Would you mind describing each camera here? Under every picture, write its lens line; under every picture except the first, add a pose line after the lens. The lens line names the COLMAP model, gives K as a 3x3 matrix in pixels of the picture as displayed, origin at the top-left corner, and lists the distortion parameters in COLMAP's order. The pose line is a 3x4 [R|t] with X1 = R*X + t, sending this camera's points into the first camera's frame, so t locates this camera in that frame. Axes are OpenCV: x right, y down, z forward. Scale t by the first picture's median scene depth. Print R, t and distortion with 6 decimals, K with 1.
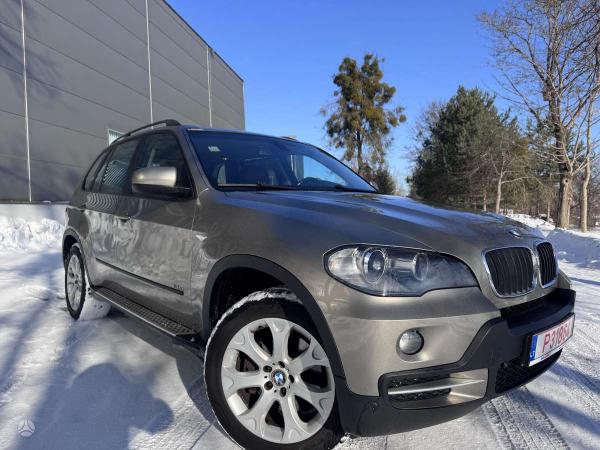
lens RADIAL K [[415.8, 0, 296.9], [0, 415.8, 219.9], [0, 0, 1]] dist [0.046462, -0.034497]
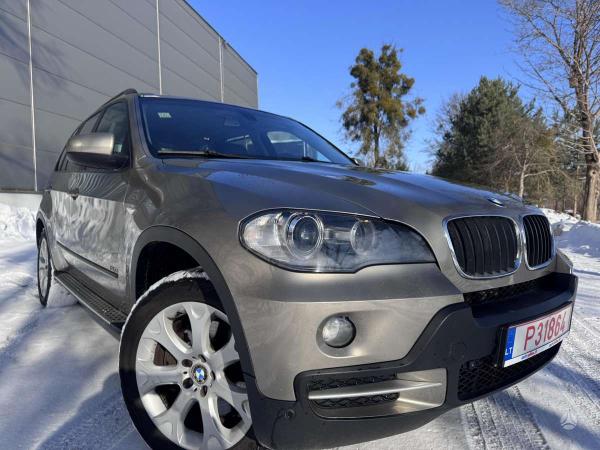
lens RADIAL K [[415.8, 0, 294.0], [0, 415.8, 219.5], [0, 0, 1]] dist [0.046462, -0.034497]
pose [[0.998536, 0.006454, -0.053713, 0.080005], [-0.006002, 0.999945, 0.008571, 0.027661], [0.053766, -0.008236, 0.998520, 0.080620]]
